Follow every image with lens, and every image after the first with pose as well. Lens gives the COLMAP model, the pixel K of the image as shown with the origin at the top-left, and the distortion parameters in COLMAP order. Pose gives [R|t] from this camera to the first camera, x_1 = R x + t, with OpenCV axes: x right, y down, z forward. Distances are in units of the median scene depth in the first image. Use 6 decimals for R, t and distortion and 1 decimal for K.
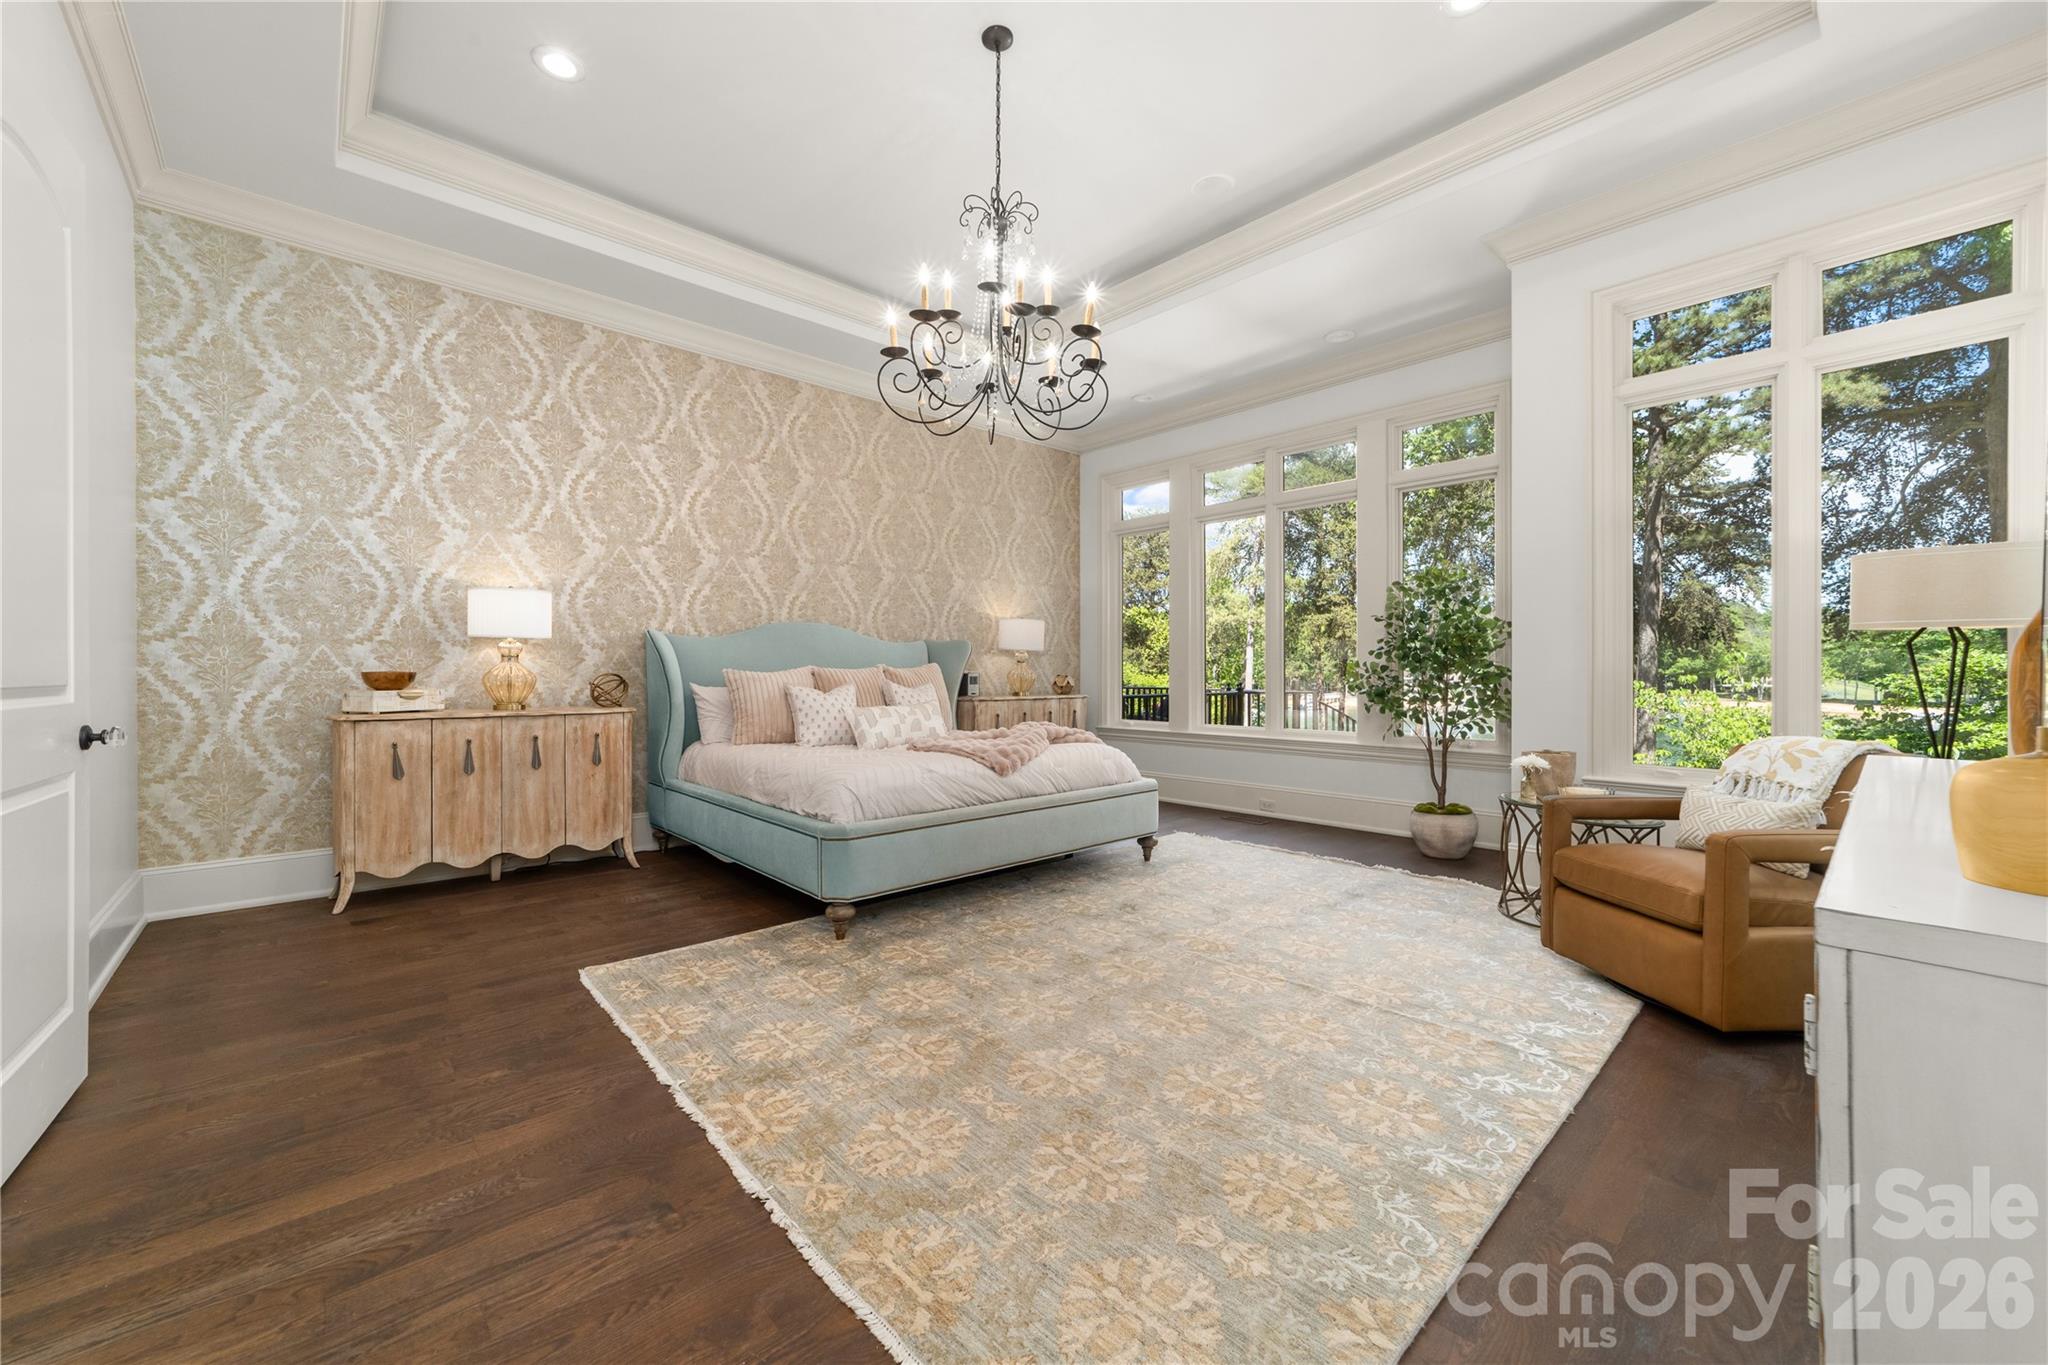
lens RADIAL K [[794.0, 0, 1019.1], [0, 794.0, 676.0], [0, 0, 1]] dist [-0.001614, -0.000081]
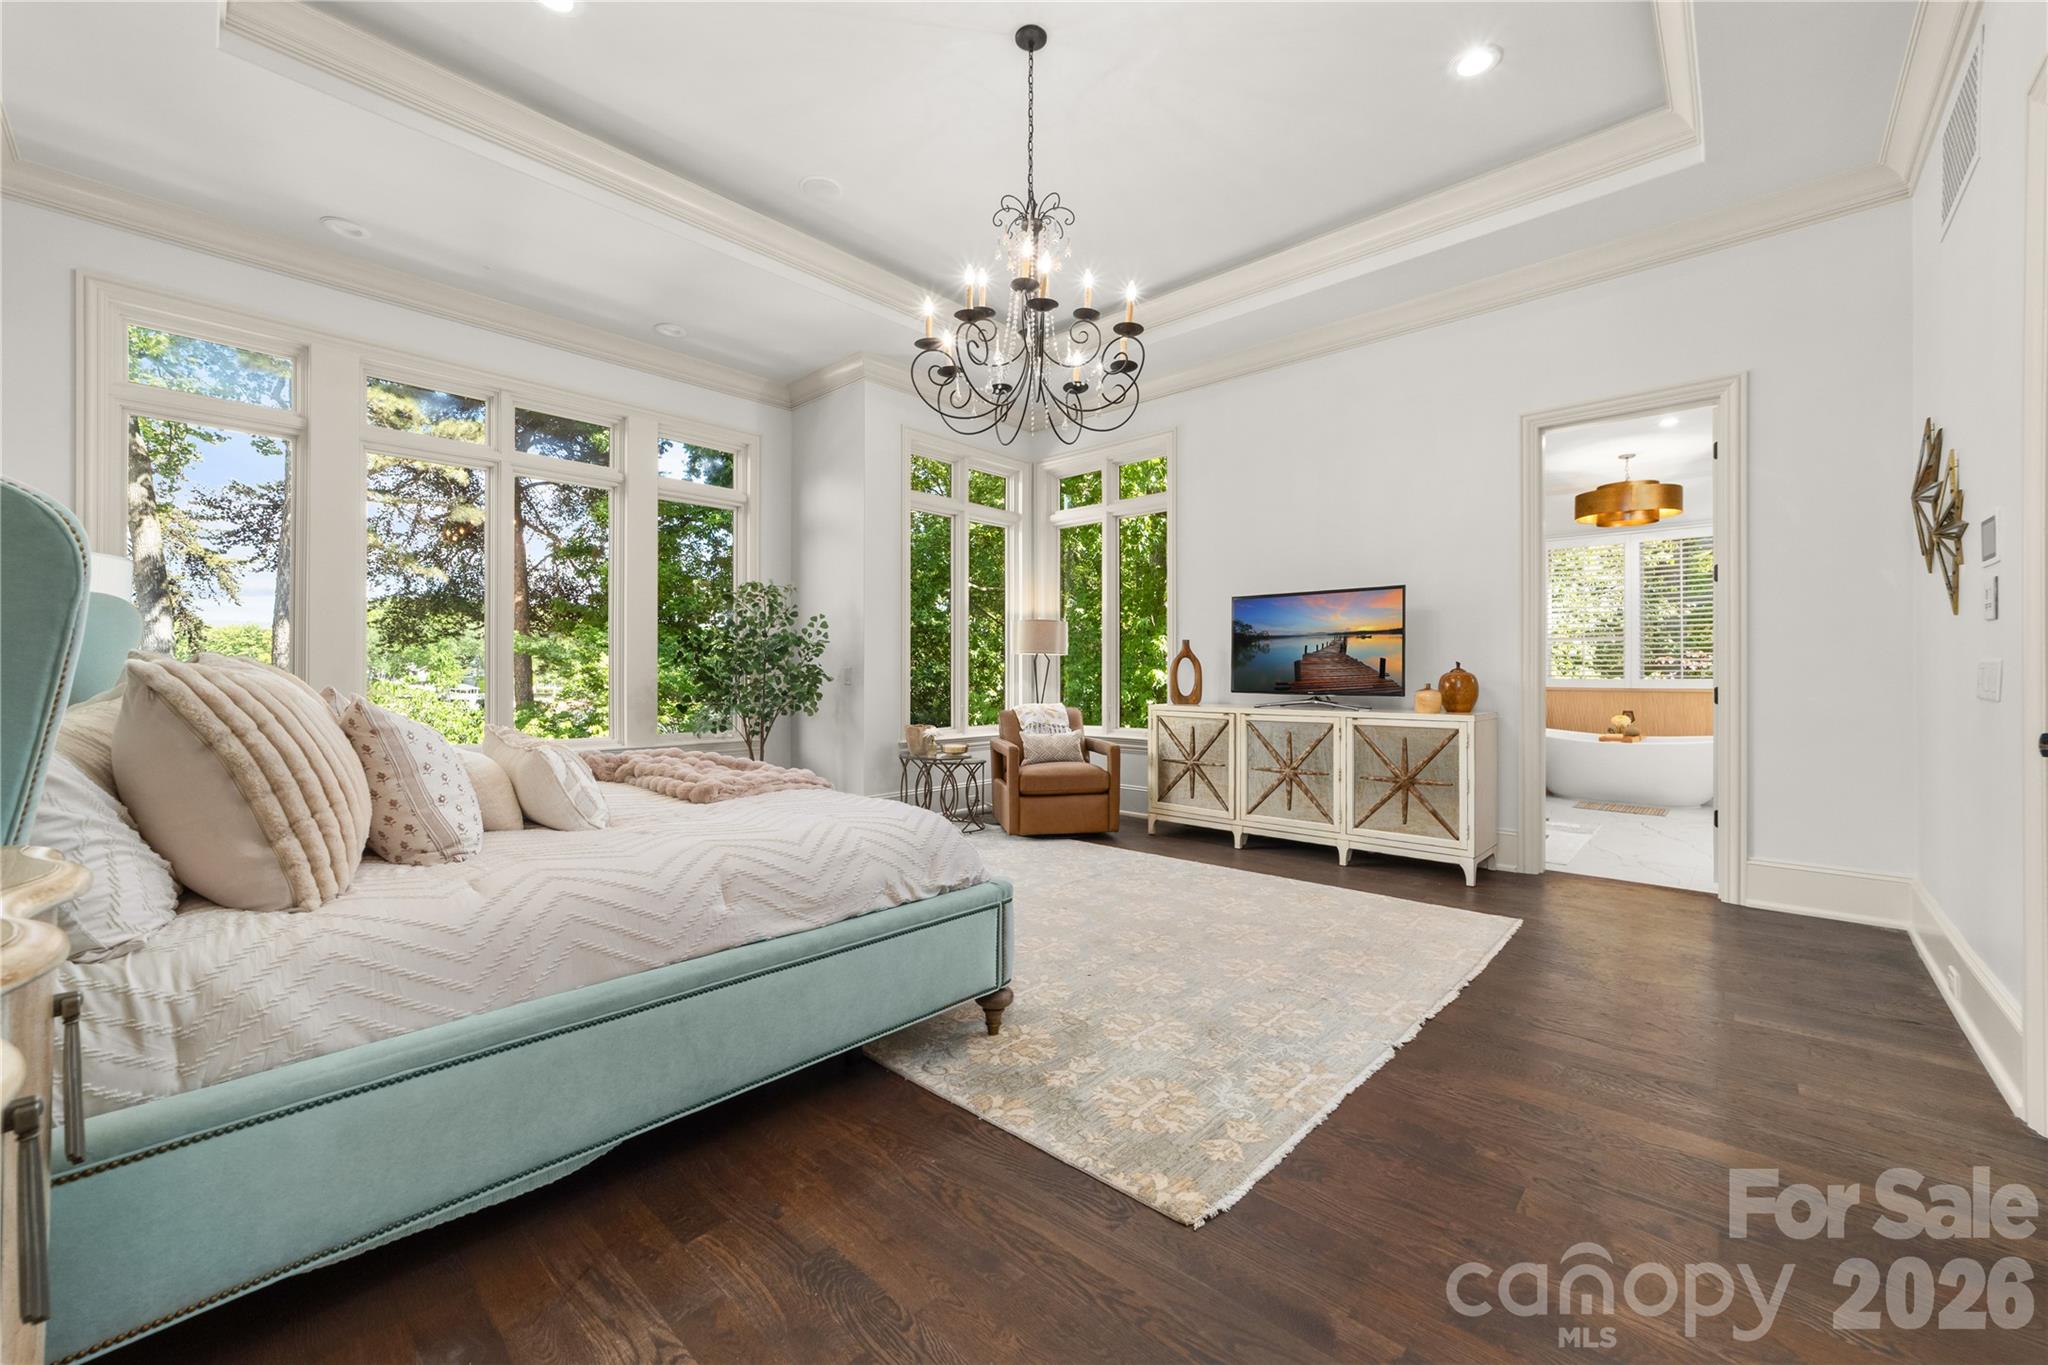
lens RADIAL K [[794.0, 0, 1019.4], [0, 794.0, 674.8], [0, 0, 1]] dist [-0.001614, -0.000081]
pose [[-0.078780, -0.001712, 0.996891, -1.056445], [0.004081, 0.999990, 0.002040, -0.003271], [-0.996884, 0.004229, -0.078772, 1.134908]]
